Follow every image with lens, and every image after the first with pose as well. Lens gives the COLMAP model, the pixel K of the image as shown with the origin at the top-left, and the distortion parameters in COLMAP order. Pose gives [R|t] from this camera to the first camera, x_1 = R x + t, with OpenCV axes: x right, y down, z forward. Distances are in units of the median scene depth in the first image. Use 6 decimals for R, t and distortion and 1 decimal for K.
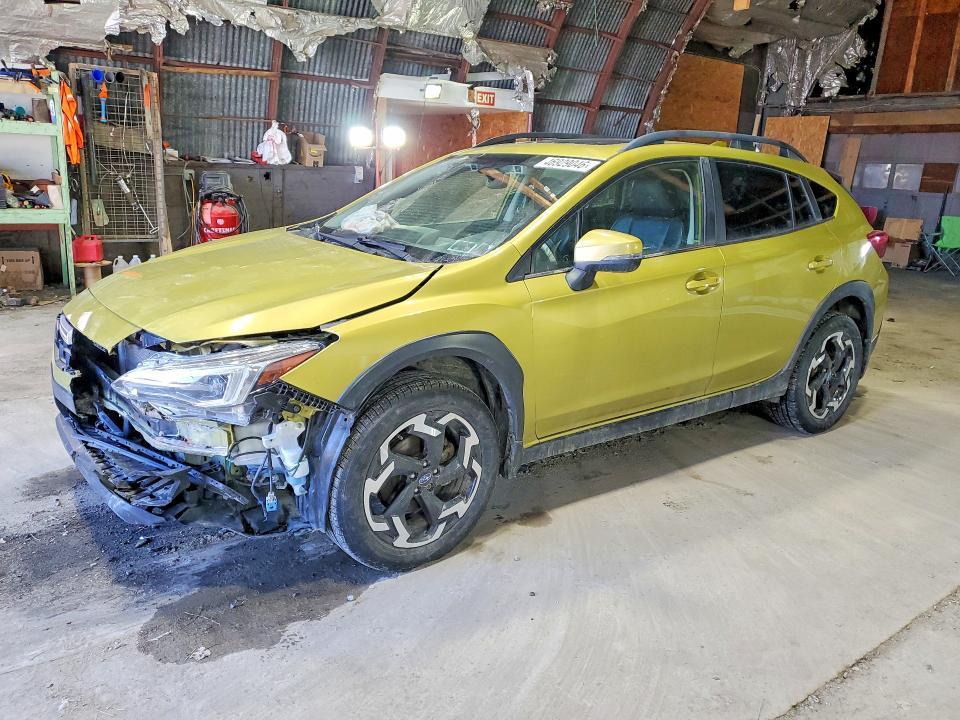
lens RADIAL K [[756.9, 0, 480.0], [0, 756.9, 360.0], [0, 0, 1]] dist [0.013047, 0.010068]
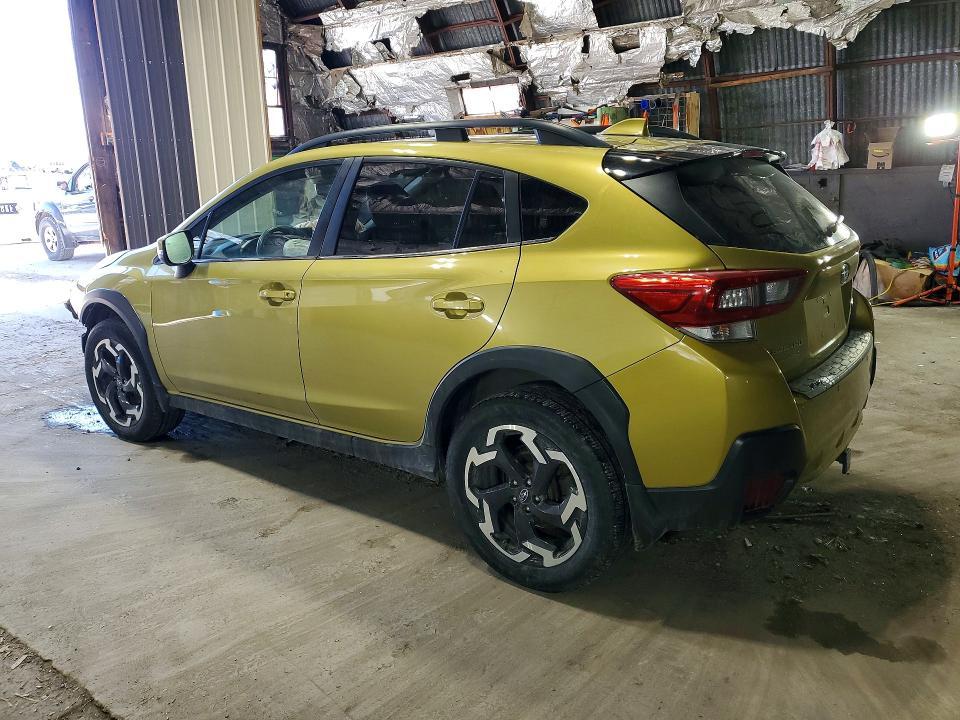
lens RADIAL K [[765.2, 0, 492.9], [0, 765.2, 356.1], [0, 0, 1]] dist [0.012410, -0.002361]
pose [[0.264005, 0.182527, -0.947093, 0.533966], [-0.202738, 0.970495, 0.130524, -0.085650], [0.942973, 0.157553, 0.293220, 0.412522]]
